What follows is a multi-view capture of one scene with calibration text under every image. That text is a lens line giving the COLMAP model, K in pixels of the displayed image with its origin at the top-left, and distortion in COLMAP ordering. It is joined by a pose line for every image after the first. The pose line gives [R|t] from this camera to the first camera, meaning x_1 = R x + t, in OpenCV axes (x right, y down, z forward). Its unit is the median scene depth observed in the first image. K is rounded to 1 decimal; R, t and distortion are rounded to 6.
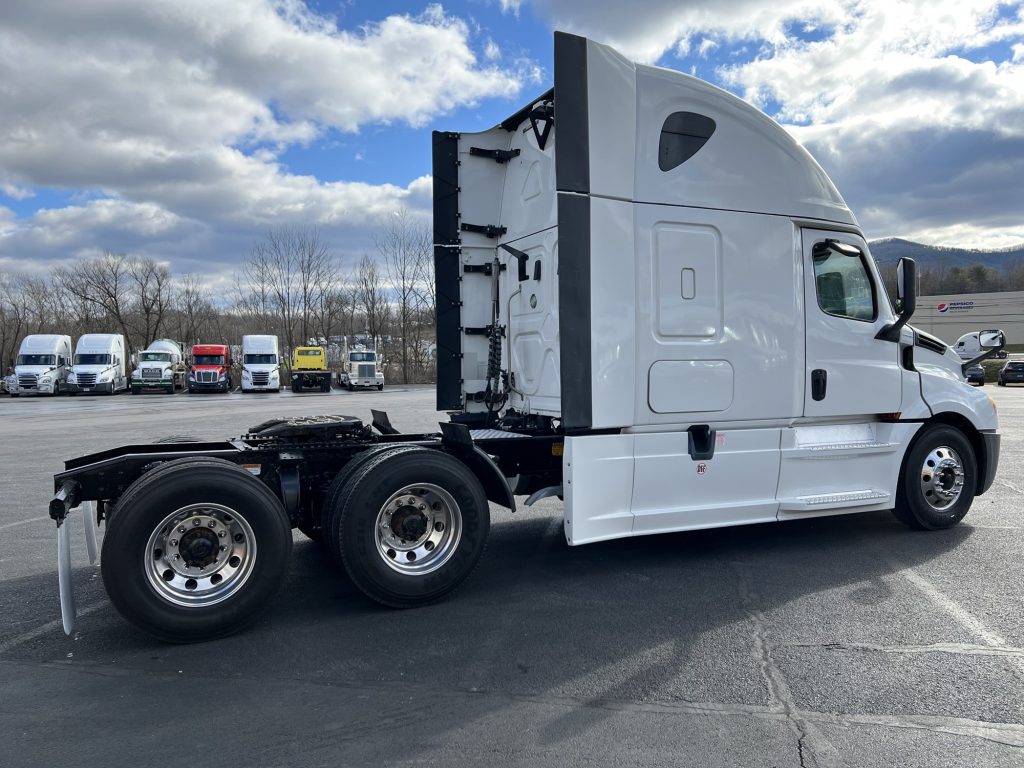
lens RADIAL K [[786.4, 0, 512.0], [0, 786.4, 384.0], [0, 0, 1]] dist [0.048086, -0.002164]
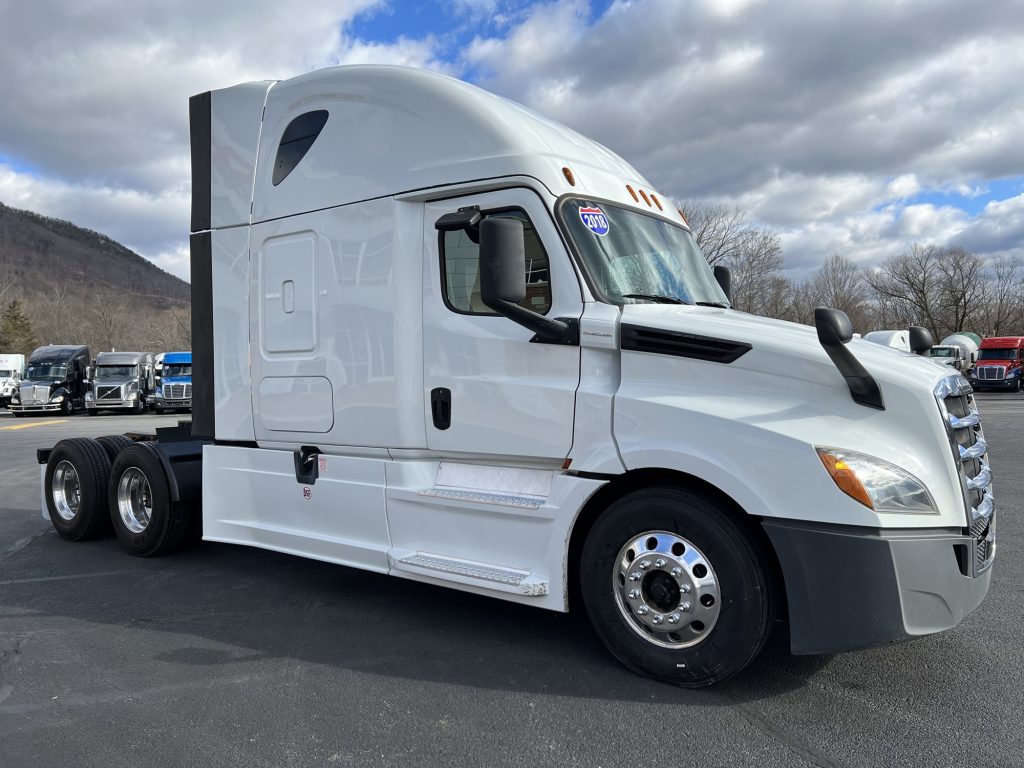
lens RADIAL K [[777.1, 0, 540.2], [0, 777.1, 382.8], [0, 0, 1]] dist [0.032408, -0.004945]
pose [[0.465831, 0.015591, -0.884736, 0.995437], [-0.005590, 0.999877, 0.014676, -0.031964], [0.884856, -0.001891, 0.465861, 0.687818]]
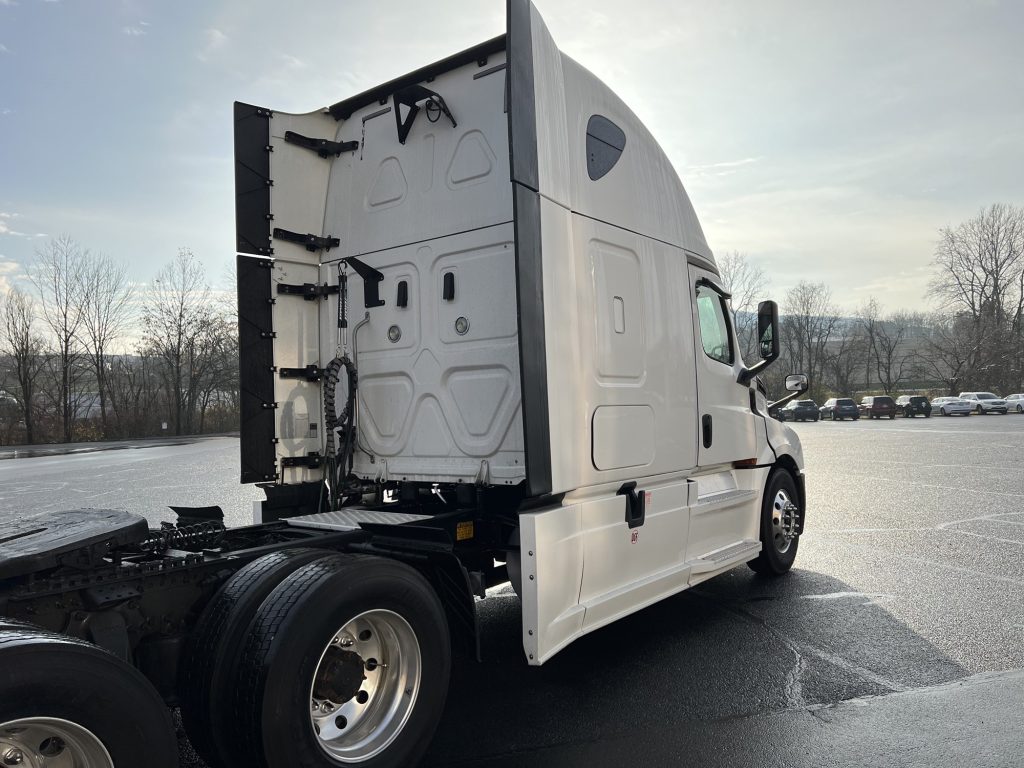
lens RADIAL K [[777.1, 0, 540.2], [0, 777.1, 382.8], [0, 0, 1]] dist [0.032408, -0.004945]
pose [[0.884420, 0.001209, 0.466691, -0.197841], [0.032691, 0.997380, -0.064536, -0.002881], [-0.465546, 0.072333, 0.882063, 0.259888]]
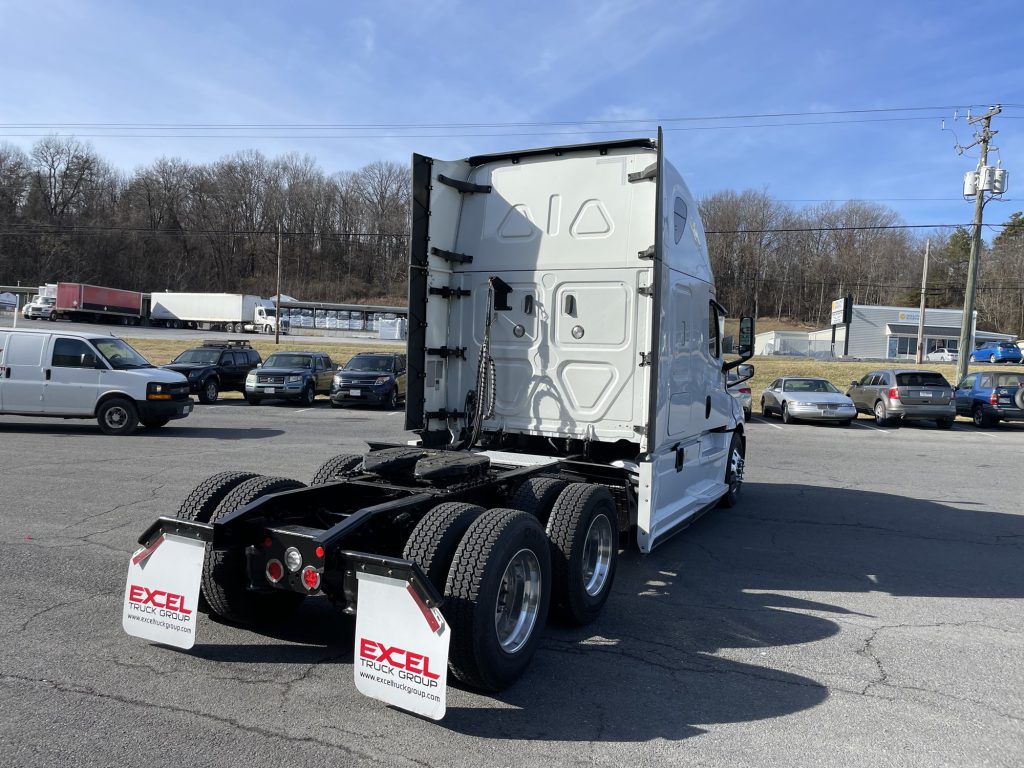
lens RADIAL K [[786.4, 0, 512.0], [0, 786.4, 384.0], [0, 0, 1]] dist [0.048086, -0.002164]
pose [[0.801689, 0.015191, 0.597548, -0.624493], [-0.028595, 0.999507, 0.012955, -0.044414], [-0.597057, -0.027473, 0.801728, 0.119927]]
